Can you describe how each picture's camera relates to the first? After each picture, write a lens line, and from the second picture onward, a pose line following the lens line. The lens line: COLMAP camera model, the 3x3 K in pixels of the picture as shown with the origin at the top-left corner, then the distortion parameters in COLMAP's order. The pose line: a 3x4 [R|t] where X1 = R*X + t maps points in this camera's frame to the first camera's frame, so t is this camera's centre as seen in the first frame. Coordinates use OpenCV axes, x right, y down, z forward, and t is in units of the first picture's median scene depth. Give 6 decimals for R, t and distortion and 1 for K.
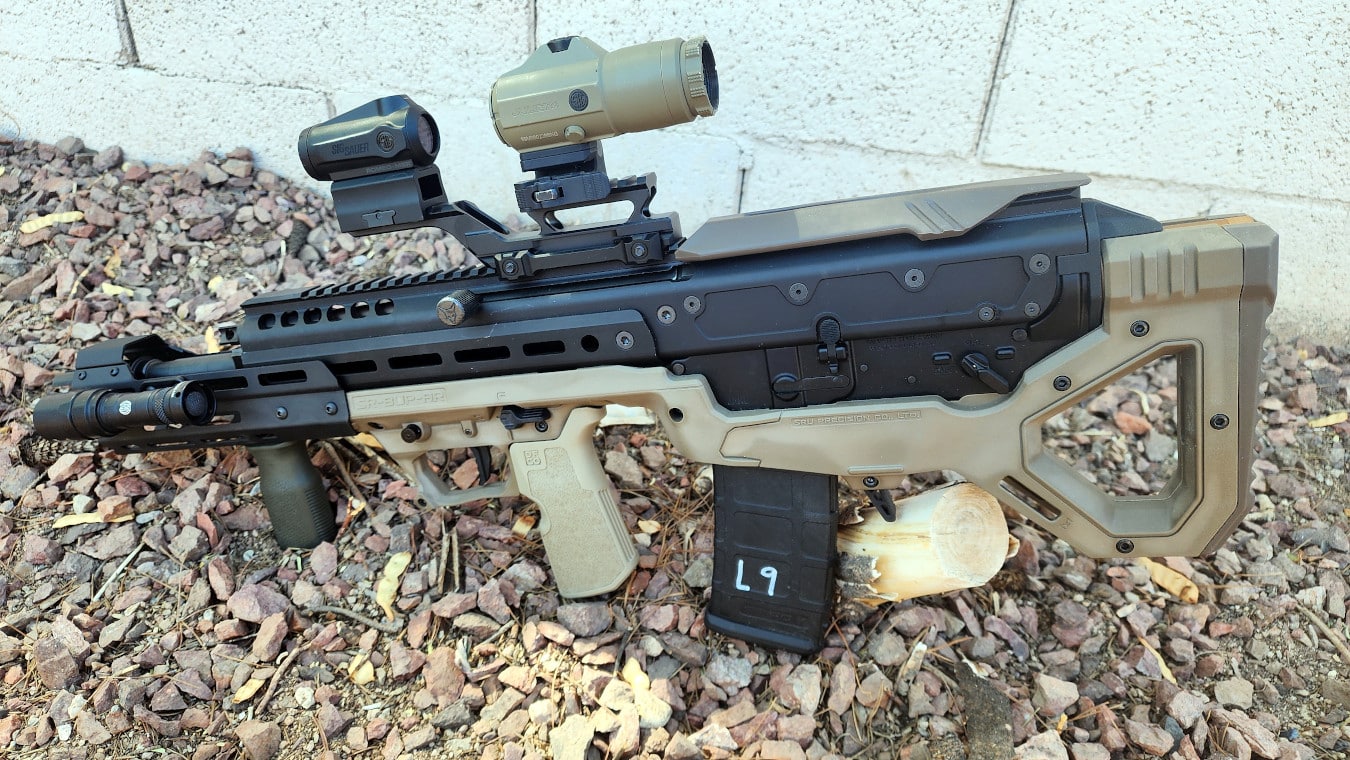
lens RADIAL K [[917.0, 0, 675.0], [0, 917.0, 380.0], [0, 0, 1]] dist [0.049048, -0.055902]
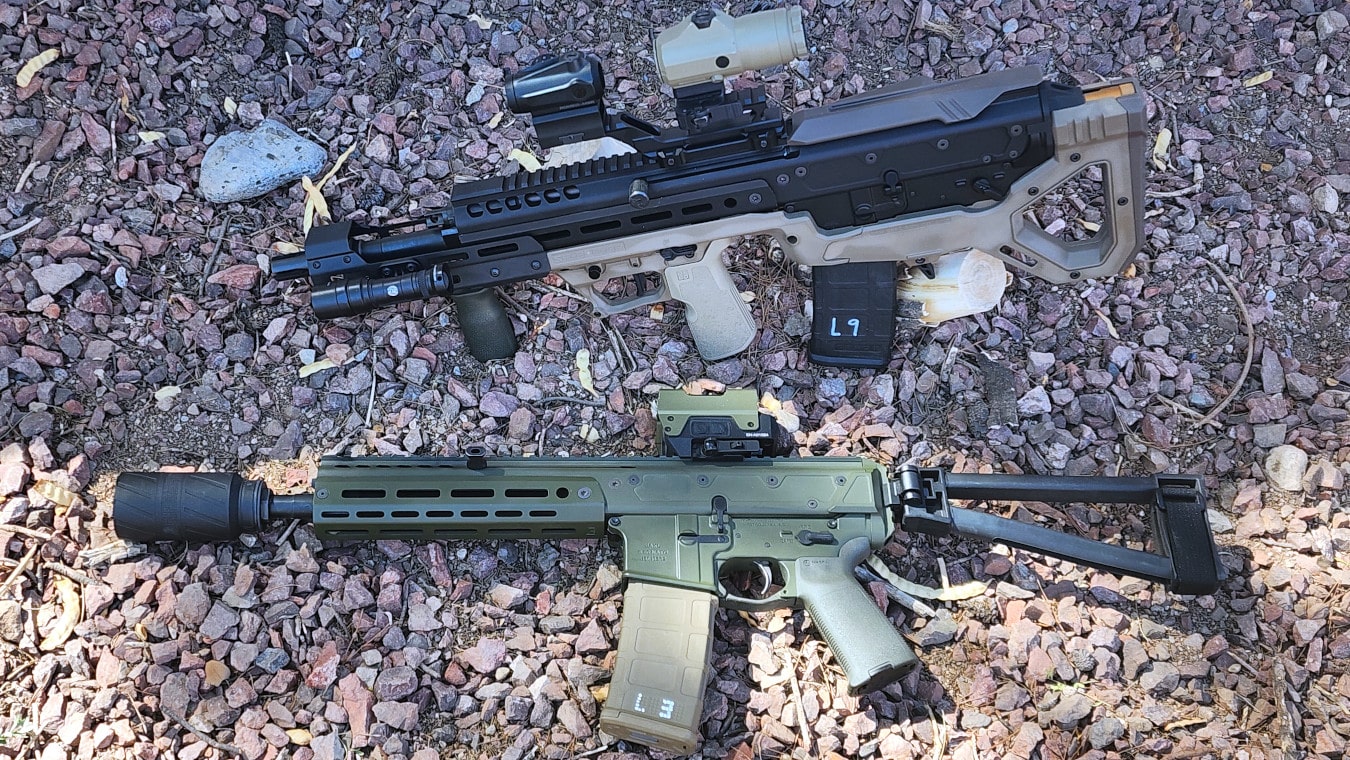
lens RADIAL K [[1653.2, 0, 675.0], [0, 1653.2, 380.0], [0, 0, 1]] dist [0.122069, -0.054289]
pose [[0.973894, -0.184405, 0.132384, -0.515603], [0.129814, 0.930830, 0.341619, -0.613680], [-0.186224, -0.315515, 0.930468, -1.371204]]
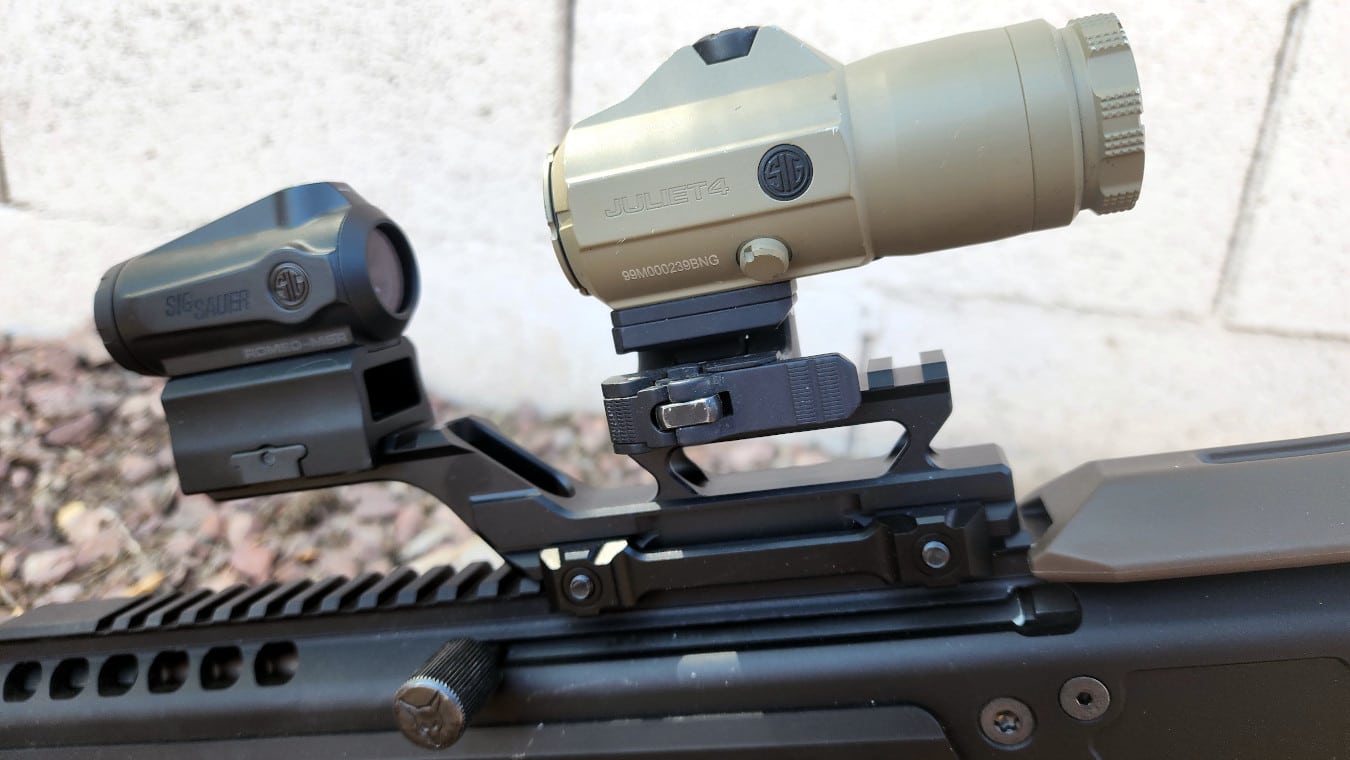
lens RADIAL K [[923.1, 0, 675.0], [0, 923.1, 380.0], [0, 0, 1]] dist [-0.004265, -0.001752]
pose [[0.999759, -0.008712, 0.020130, -0.128996], [0.012066, 0.984849, -0.172993, -0.124474], [-0.018318, 0.173194, 0.984717, 0.519232]]
